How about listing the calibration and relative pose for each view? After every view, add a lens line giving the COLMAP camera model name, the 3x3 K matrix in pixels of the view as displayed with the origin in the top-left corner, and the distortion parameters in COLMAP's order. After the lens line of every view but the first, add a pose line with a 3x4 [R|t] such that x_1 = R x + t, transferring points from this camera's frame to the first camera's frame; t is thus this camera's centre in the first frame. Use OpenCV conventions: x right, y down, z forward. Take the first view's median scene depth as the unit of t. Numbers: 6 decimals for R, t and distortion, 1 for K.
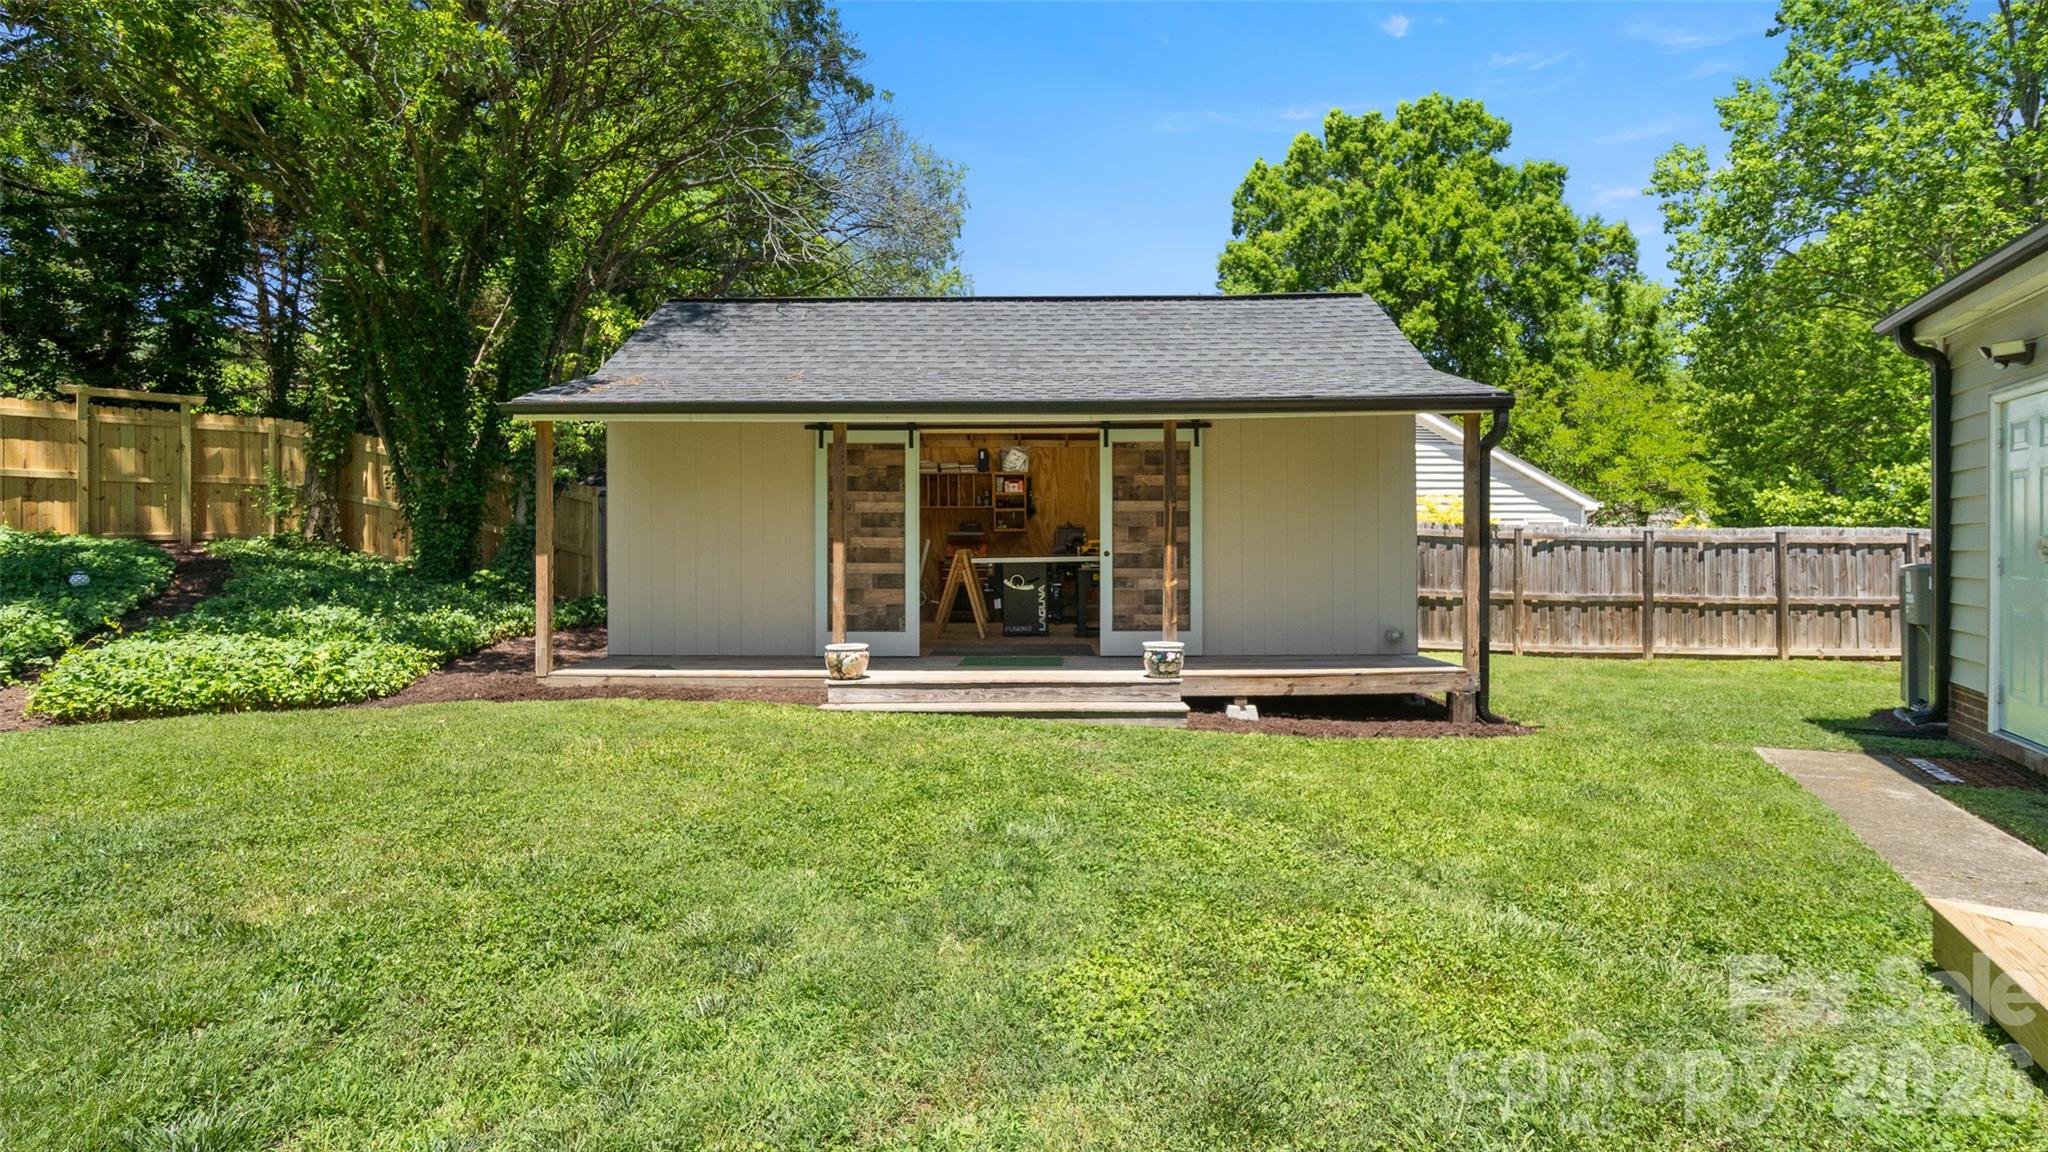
lens RADIAL K [[908.3, 0, 1056.3], [0, 908.3, 548.7], [0, 0, 1]] dist [-0.002492, -0.000626]
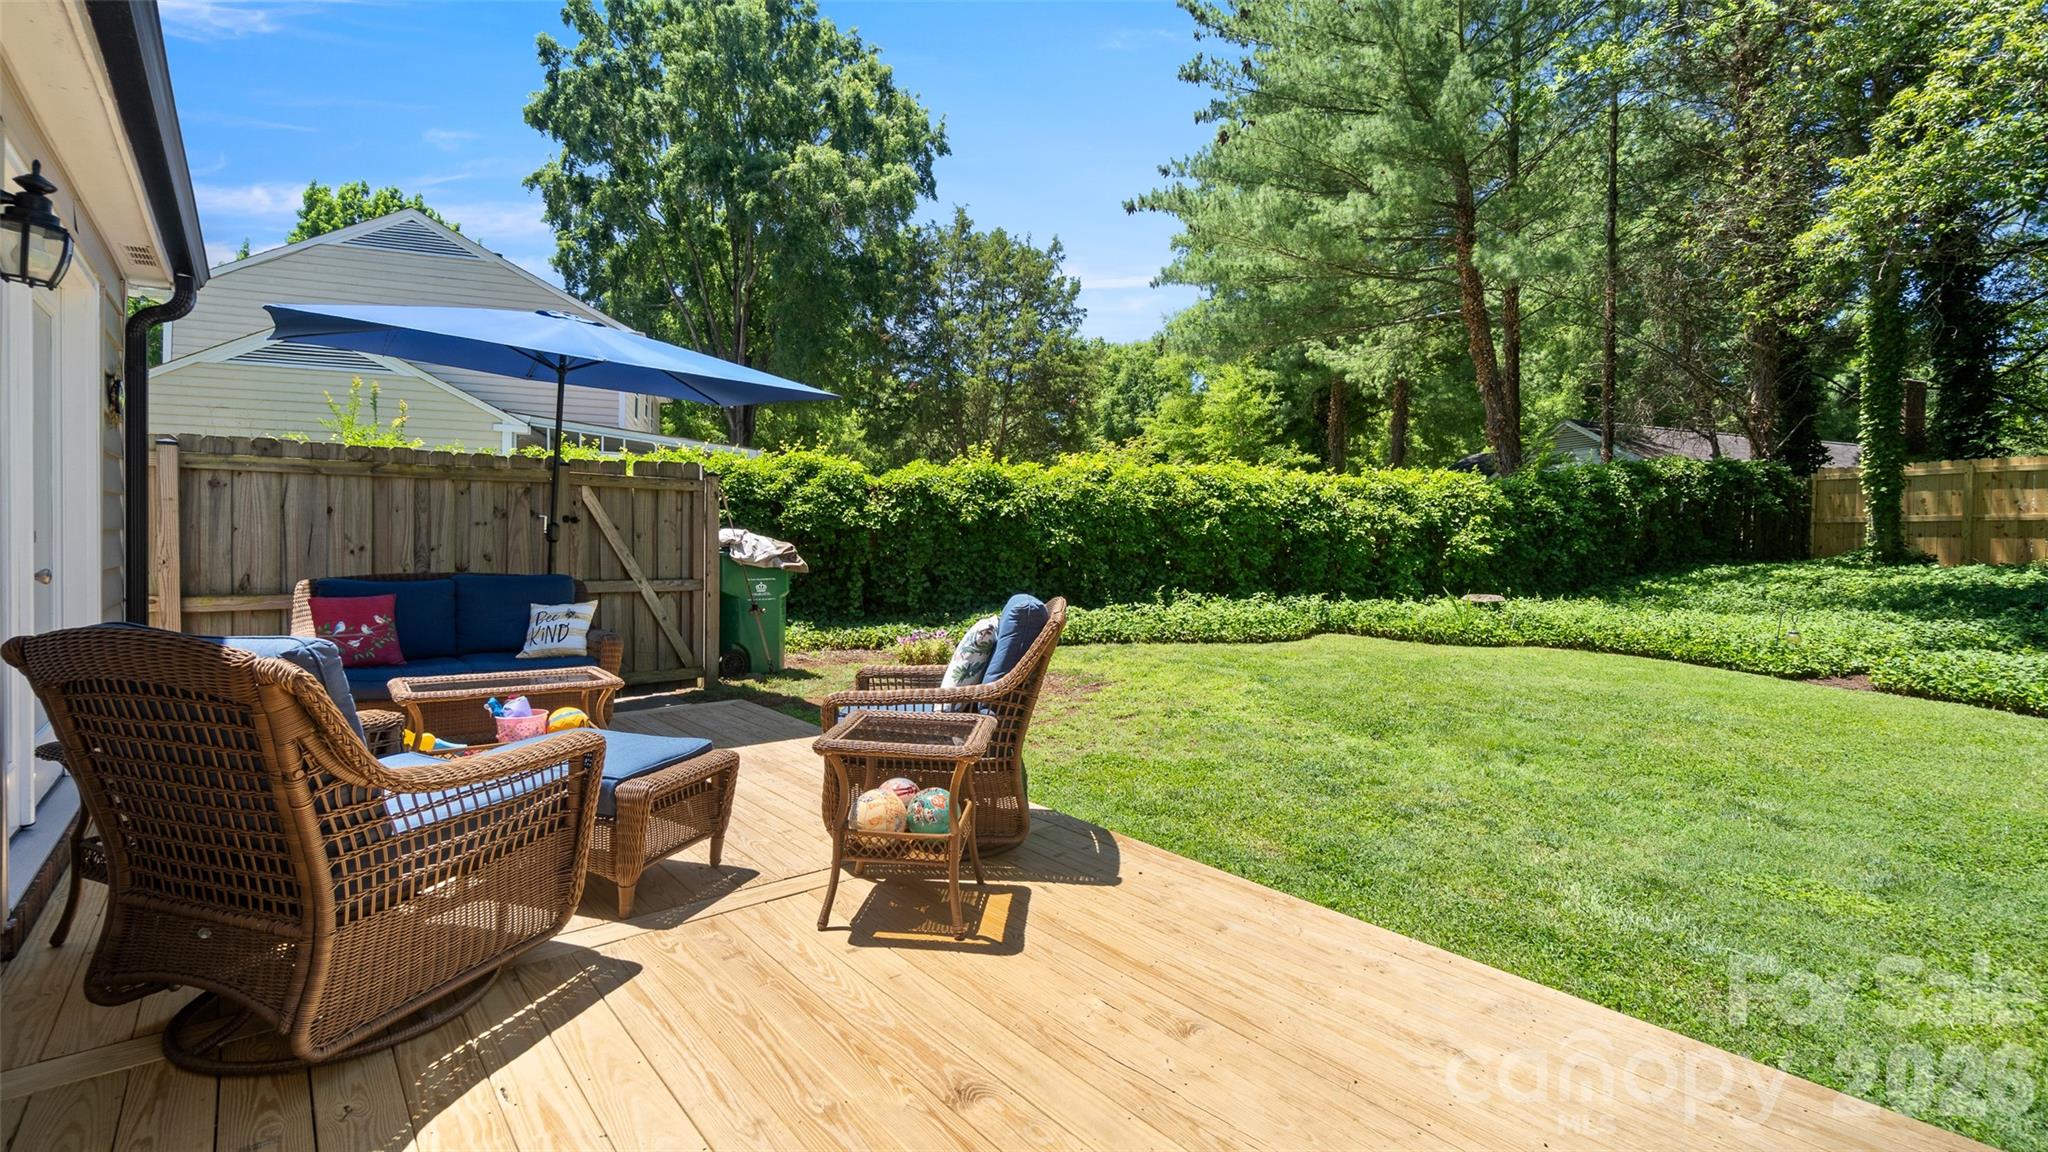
lens RADIAL K [[898.4, 0, 1028.4], [0, 898.4, 565.0], [0, 0, 1]] dist [-0.003051, -0.000163]
pose [[-0.341658, 0.010516, -0.939766, 0.589917], [-0.026299, 0.999439, 0.020744, -0.013298], [0.939456, 0.031802, -0.341190, 0.089703]]
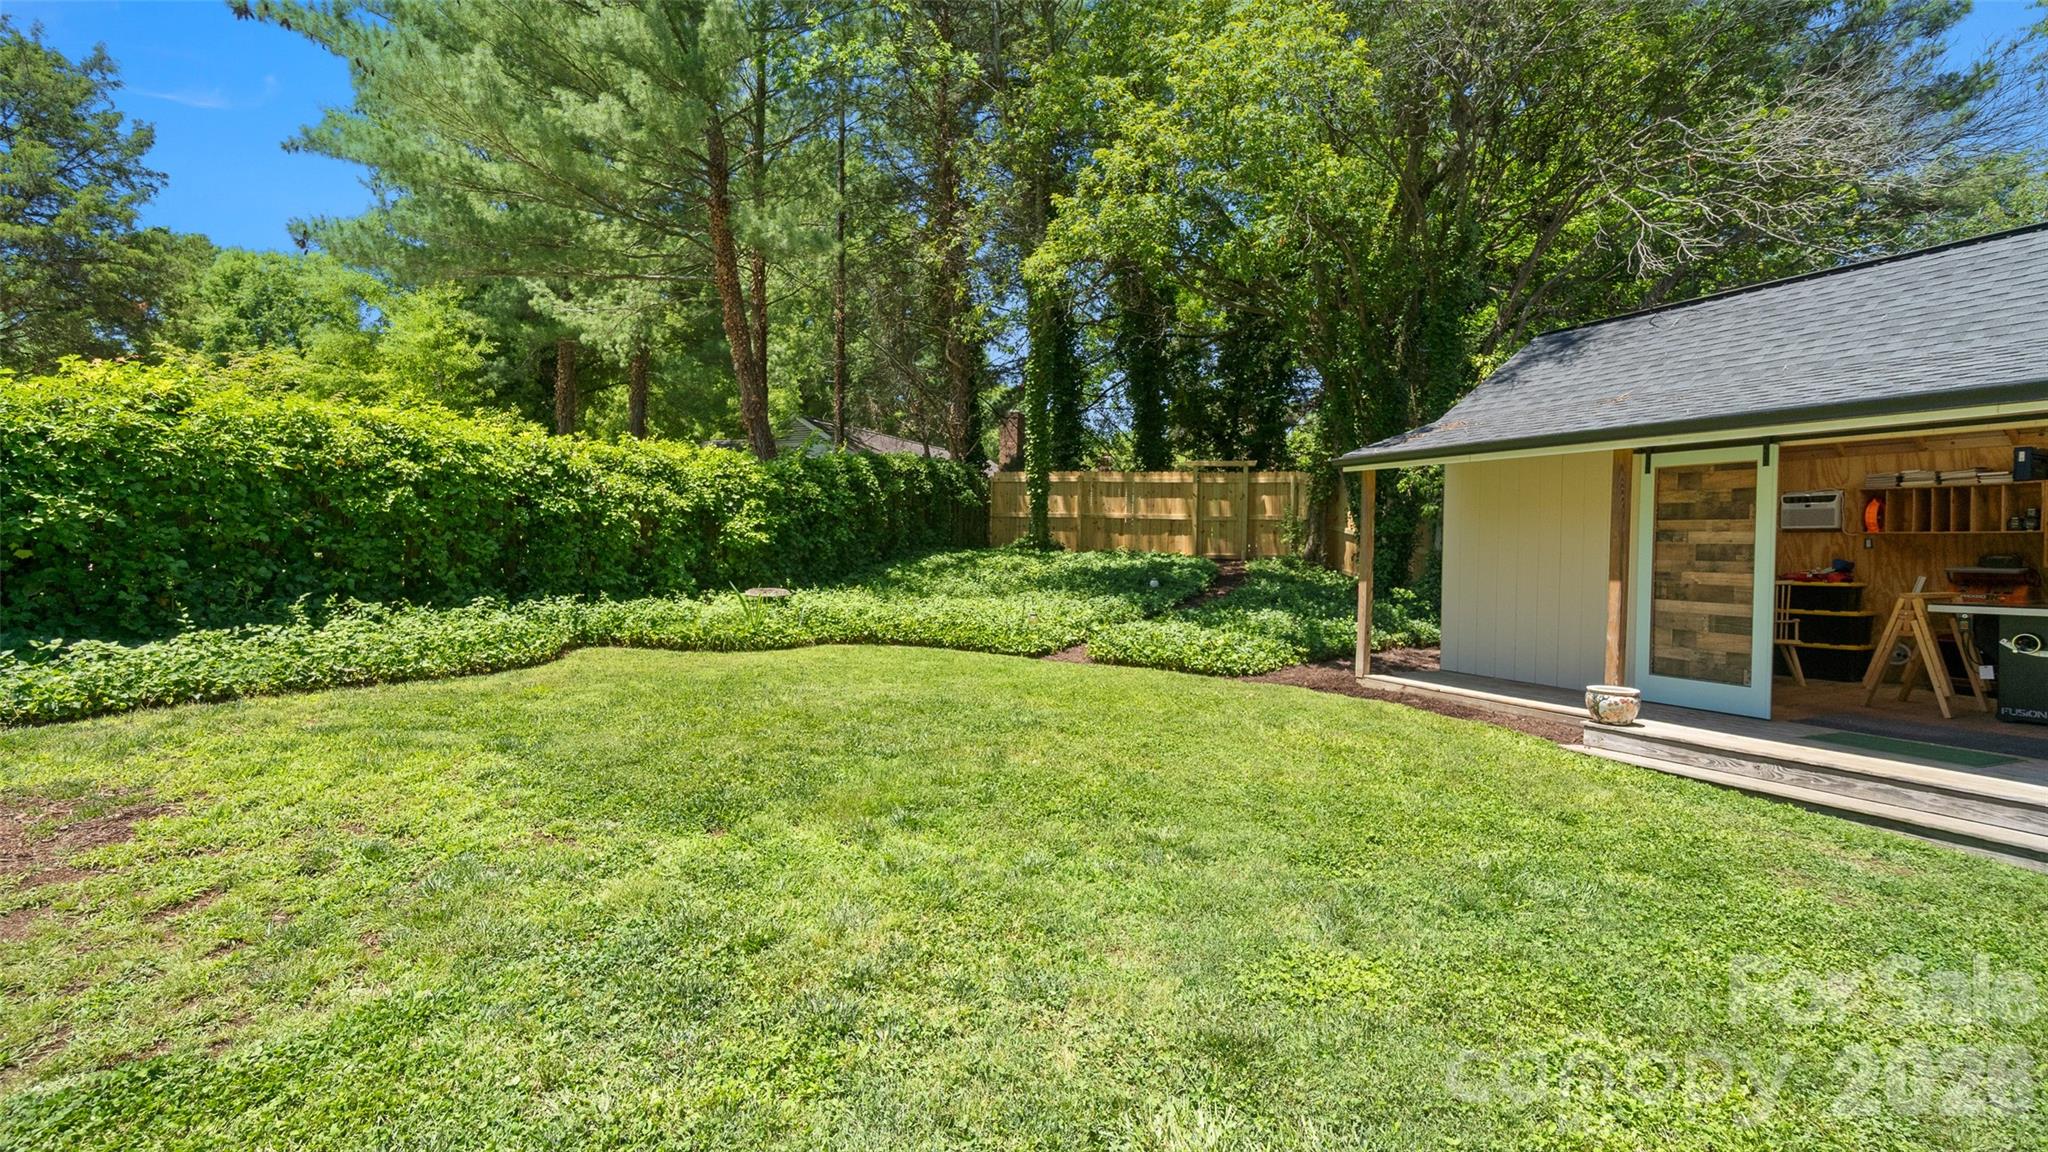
lens RADIAL K [[898.4, 0, 1028.4], [0, 898.4, 565.0], [0, 0, 1]] dist [-0.003051, -0.000163]
pose [[0.450359, 0.023461, -0.892540, 0.301846], [-0.027178, 0.999552, 0.012560, -0.014554], [0.892434, 0.018601, 0.450794, 0.042706]]
